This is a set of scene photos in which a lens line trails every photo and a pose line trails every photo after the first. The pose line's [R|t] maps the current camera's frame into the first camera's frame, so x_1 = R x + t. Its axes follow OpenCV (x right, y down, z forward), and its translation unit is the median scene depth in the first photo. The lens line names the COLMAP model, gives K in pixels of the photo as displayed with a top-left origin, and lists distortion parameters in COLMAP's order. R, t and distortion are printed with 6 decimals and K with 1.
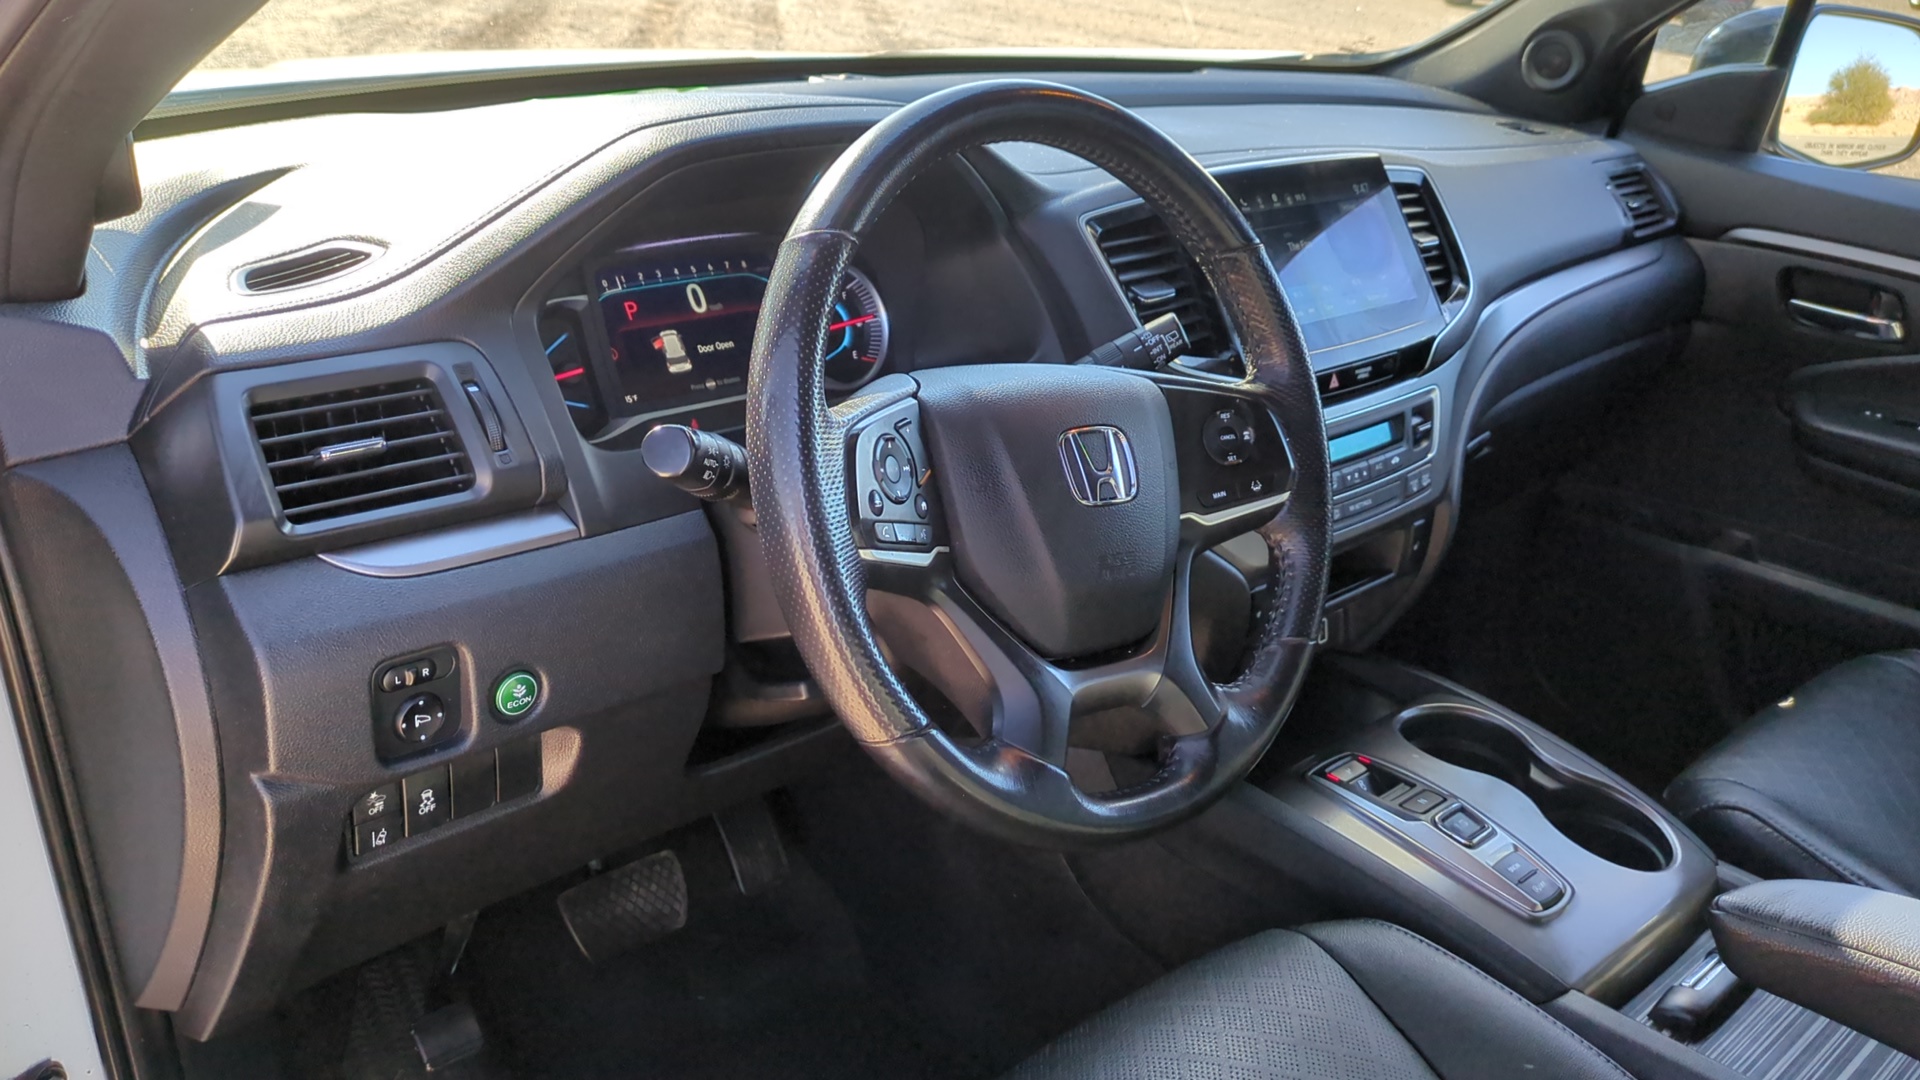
lens RADIAL K [[1640.4, 0, 973.8], [0, 1640.4, 552.3], [0, 0, 1]] dist [0.077459, -0.111870]
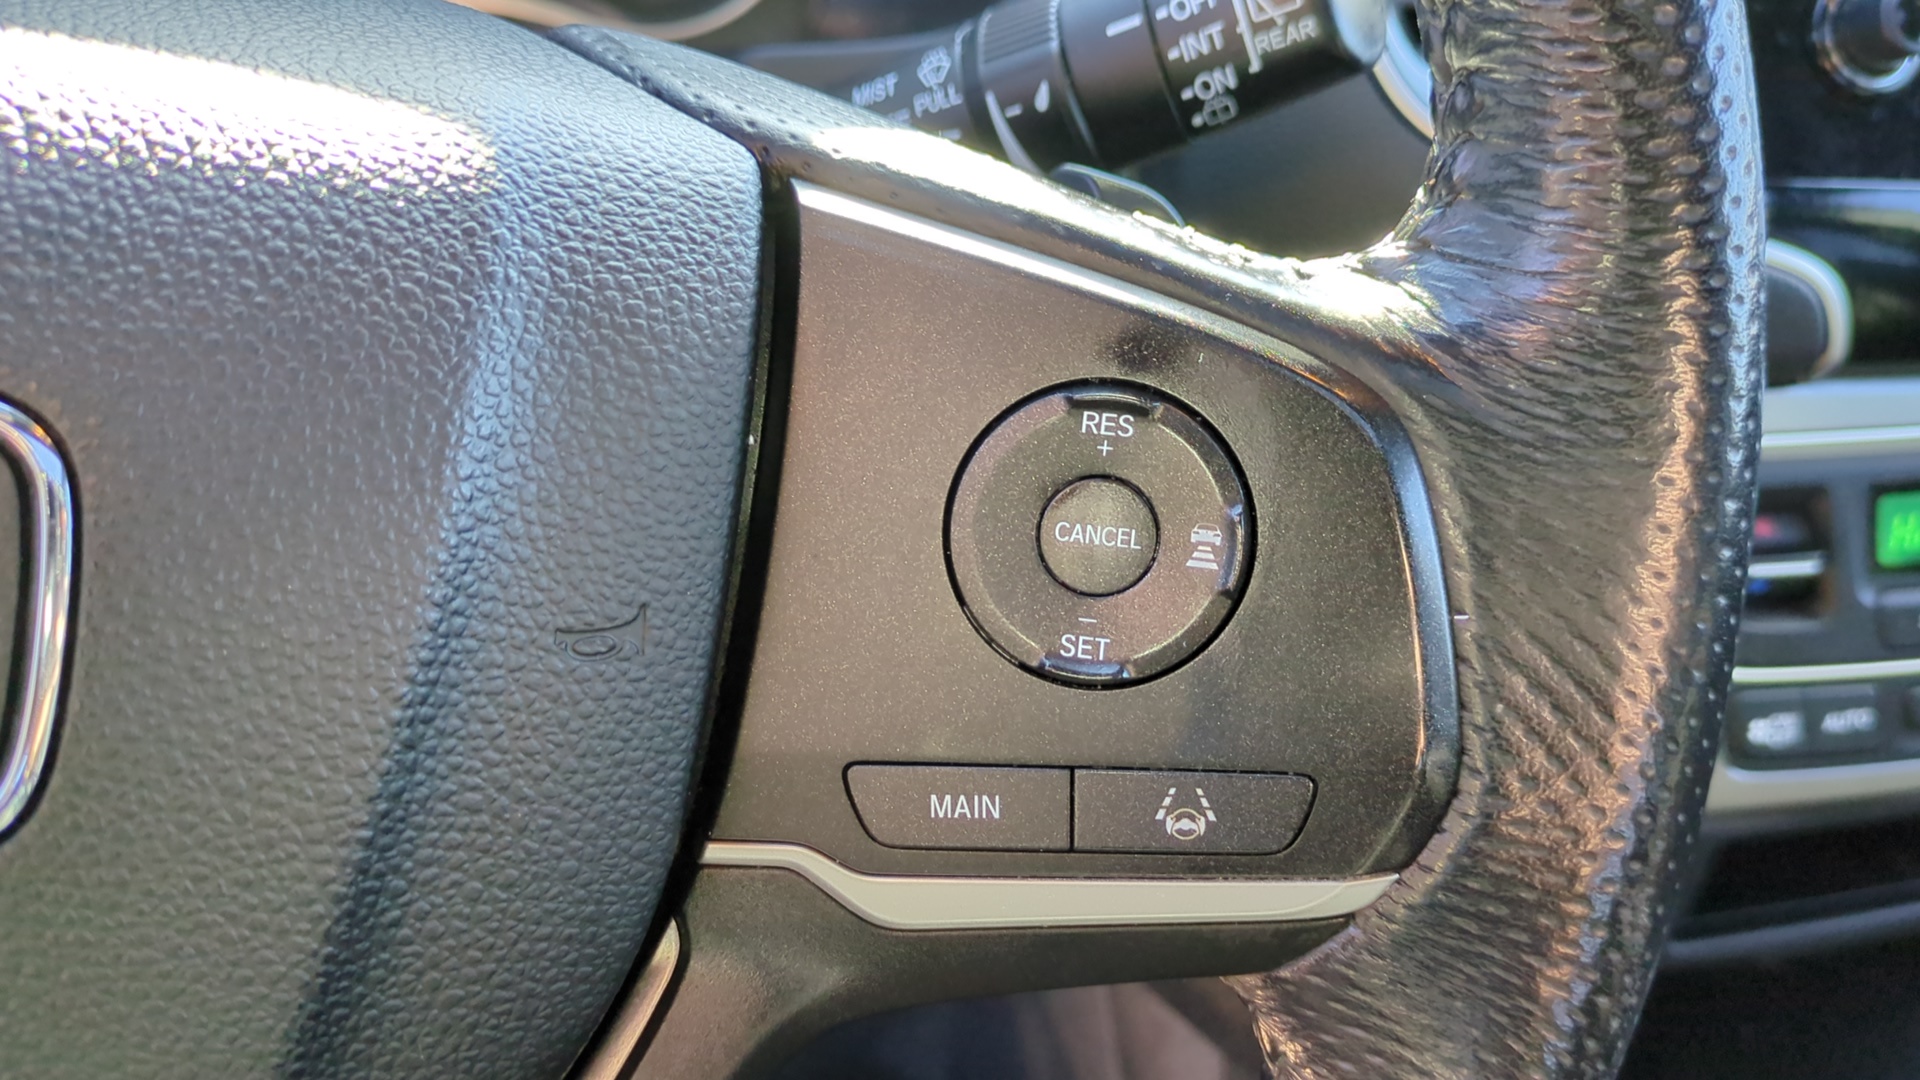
lens RADIAL K [[1640.4, 0, 973.8], [0, 1640.4, 552.3], [0, 0, 1]] dist [0.077459, -0.111870]
pose [[0.866245, 0.289349, -0.407305, 0.179826], [-0.208631, 0.950240, 0.231339, -0.089451], [0.453975, -0.115420, 0.883507, 0.671159]]
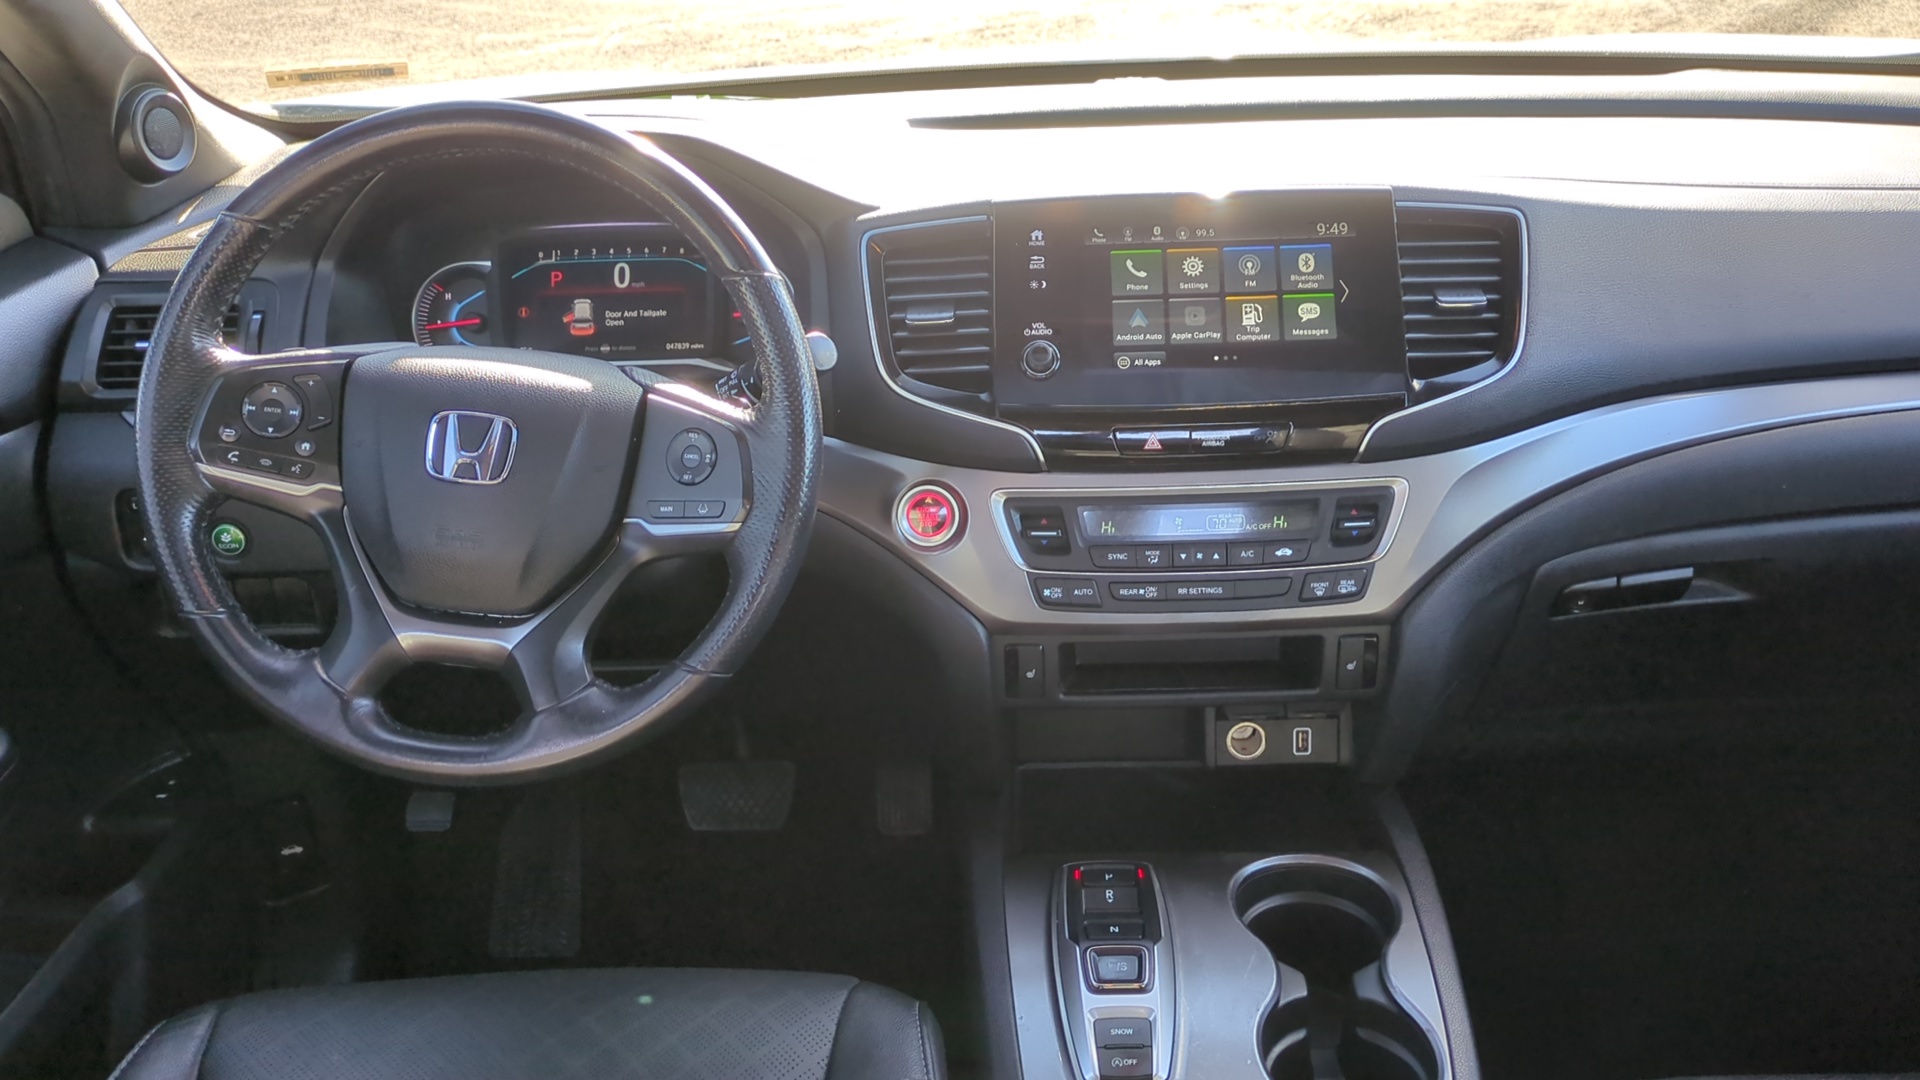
lens RADIAL K [[1640.4, 0, 973.8], [0, 1640.4, 552.3], [0, 0, 1]] dist [0.077459, -0.111870]
pose [[0.695306, 0.209995, -0.687351, 0.803855], [-0.199670, 0.975155, 0.095942, -0.116931], [0.690422, 0.070534, 0.719960, 0.319470]]
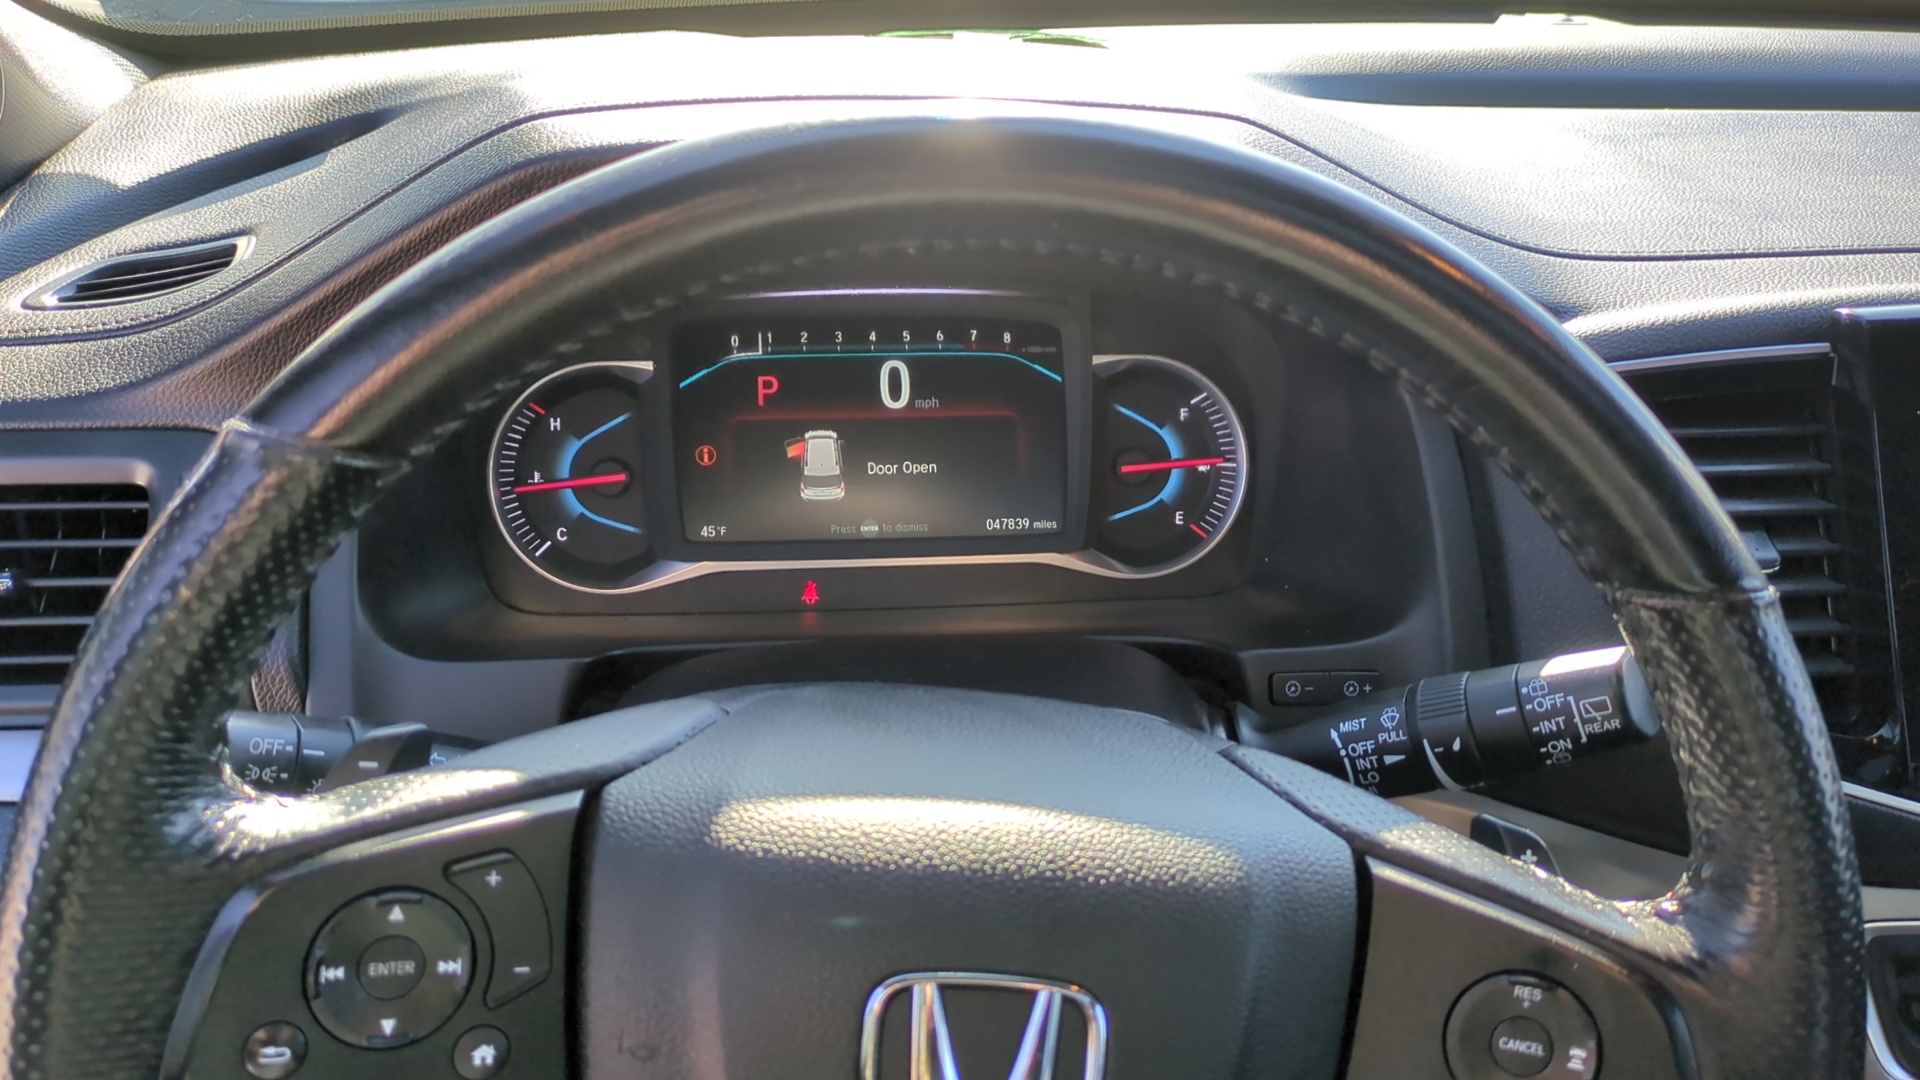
lens RADIAL K [[1640.4, 0, 973.8], [0, 1640.4, 552.3], [0, 0, 1]] dist [0.077459, -0.111870]
pose [[0.788692, 0.253797, -0.559957, 0.198006], [-0.219357, 0.967033, 0.129340, -0.168190], [0.574323, 0.020821, 0.818364, 0.488514]]
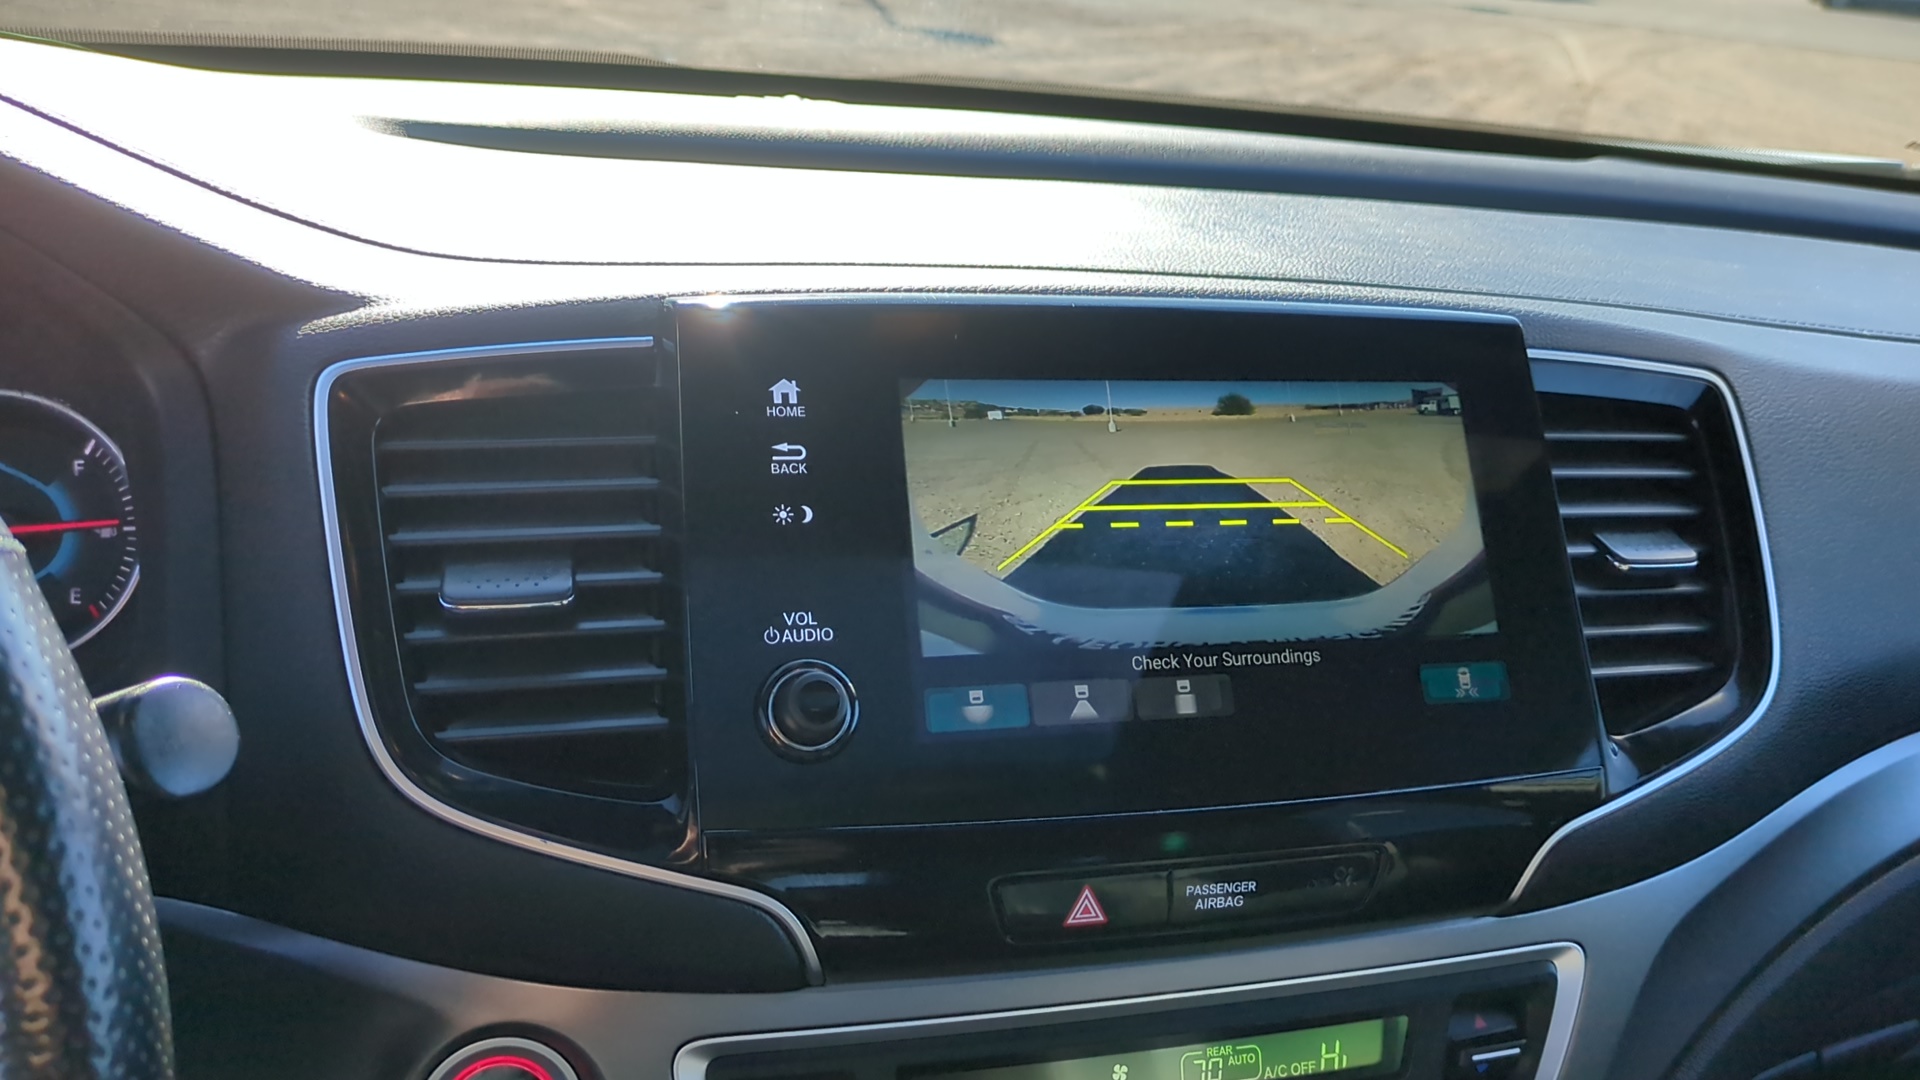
lens RADIAL K [[1640.4, 0, 973.8], [0, 1640.4, 552.3], [0, 0, 1]] dist [0.077459, -0.111870]
pose [[0.881288, 0.173835, -0.439446, 0.357677], [-0.203593, 0.978828, -0.021093, -0.174945], [0.426476, 0.108057, 0.898021, 0.688398]]
